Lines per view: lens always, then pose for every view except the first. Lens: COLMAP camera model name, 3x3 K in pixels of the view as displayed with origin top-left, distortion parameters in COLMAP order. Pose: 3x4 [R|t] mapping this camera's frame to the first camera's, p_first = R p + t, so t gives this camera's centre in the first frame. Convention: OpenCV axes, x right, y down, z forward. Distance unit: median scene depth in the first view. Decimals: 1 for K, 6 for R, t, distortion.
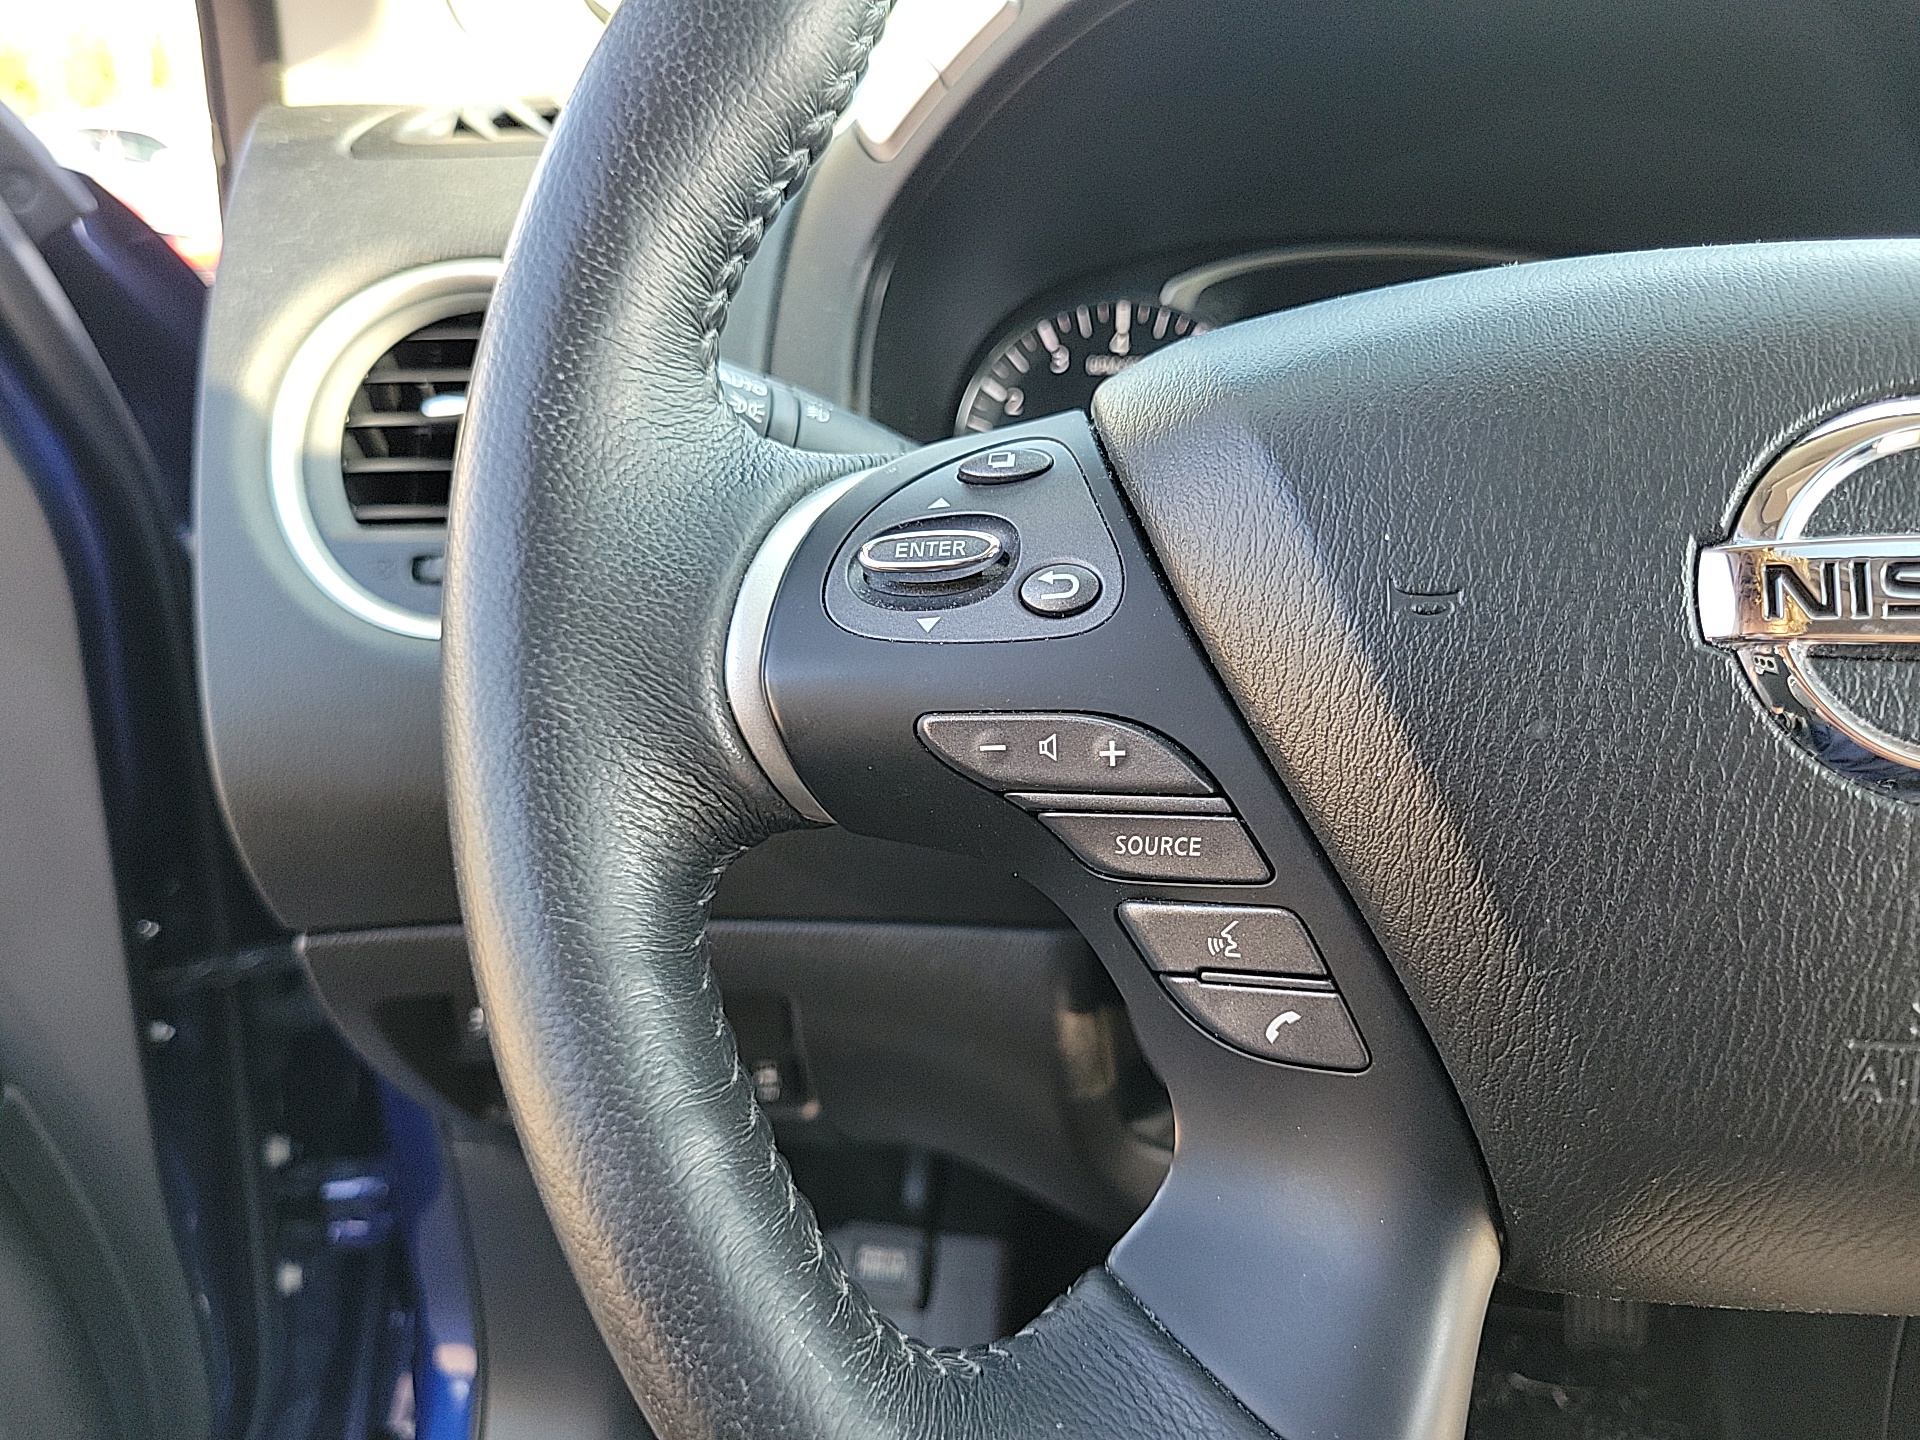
lens RADIAL K [[1477.8, 0, 972.7], [0, 1477.8, 714.3], [0, 0, 1]] dist [0.042268, -0.035167]
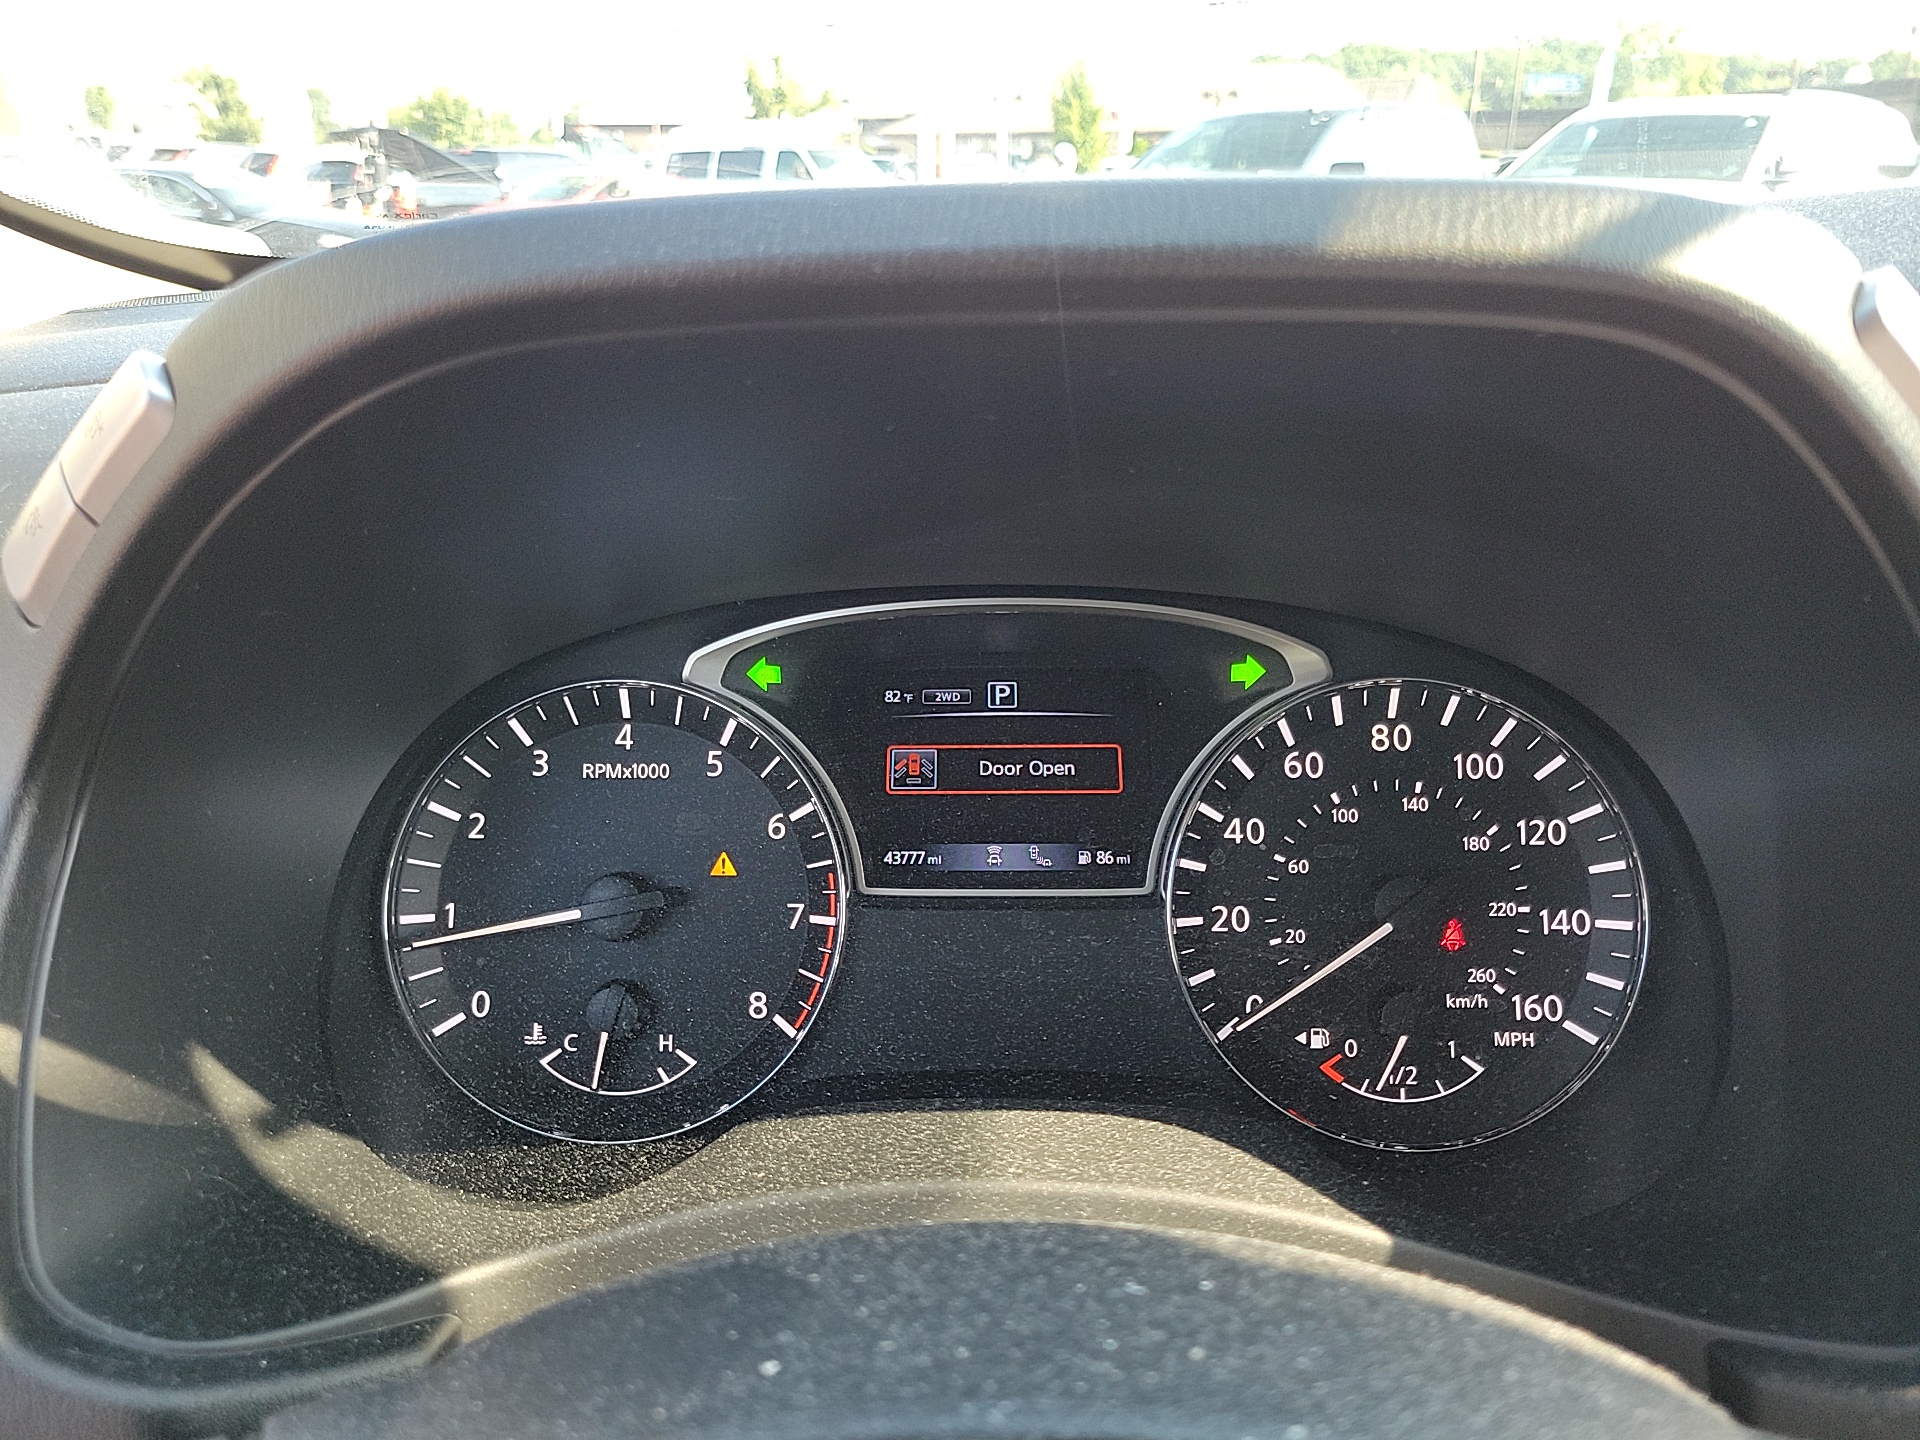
lens RADIAL K [[1477.8, 0, 945.0], [0, 1477.8, 720.2], [0, 0, 1]] dist [0.042268, -0.035167]
pose [[0.997909, -0.036605, 0.053262, 0.532038], [0.037064, 0.999284, -0.007658, -0.615797], [-0.052943, 0.009617, 0.998551, 0.736540]]
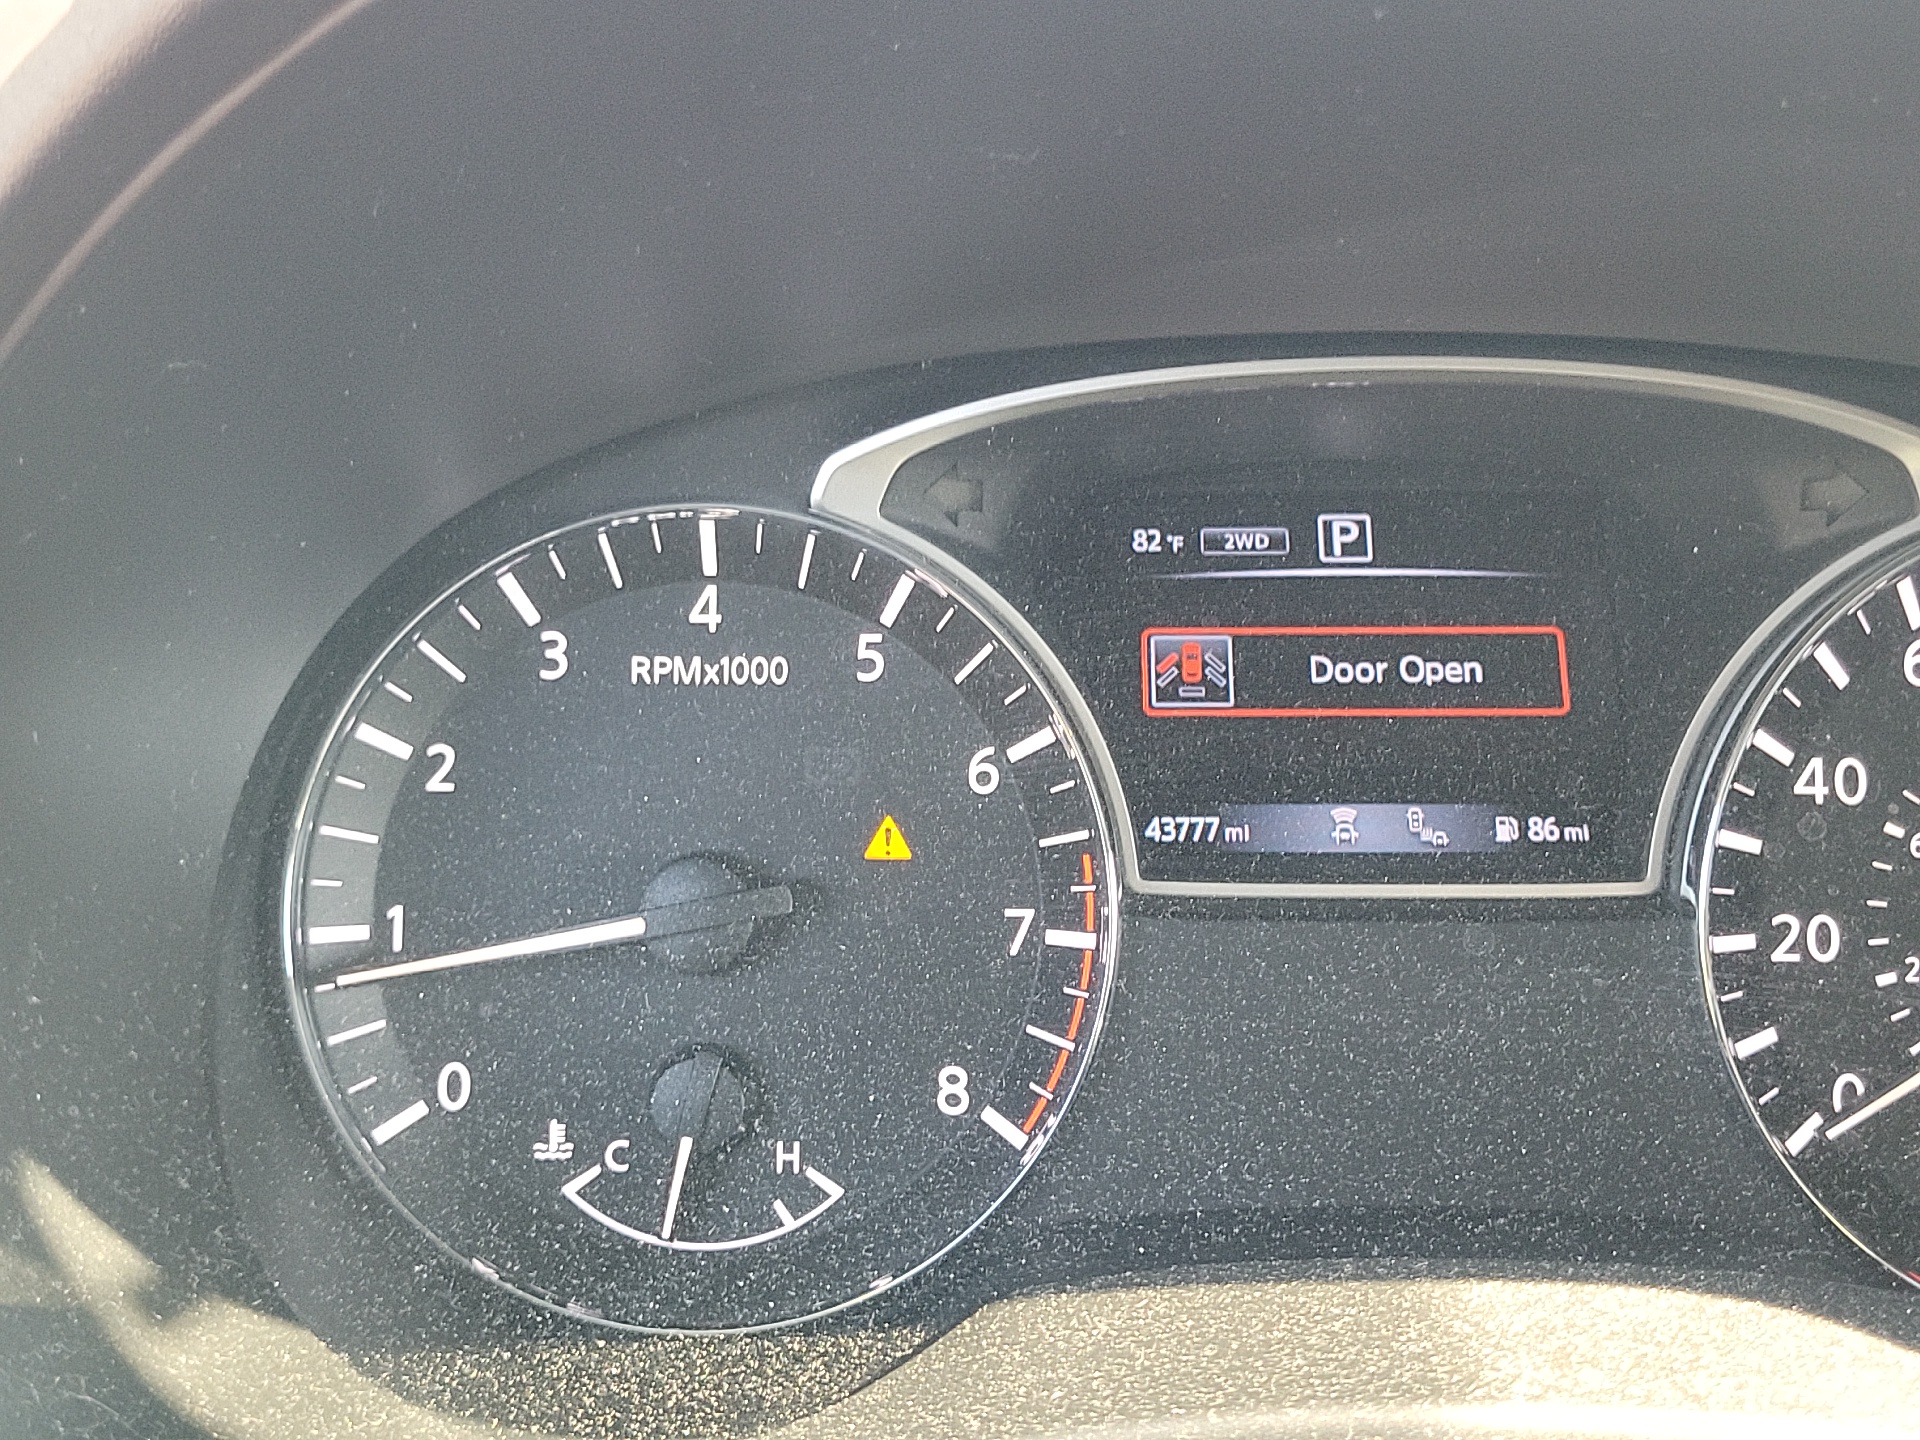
lens RADIAL K [[2520.8, 0, 967.7], [0, 2520.8, 726.2], [0, 0, 1]] dist [0.017471, 0.000000]
pose [[0.997467, -0.036398, 0.061115, 0.314015], [0.033980, 0.998616, 0.040149, -0.607007], [-0.062492, -0.037970, 0.997323, 0.847953]]
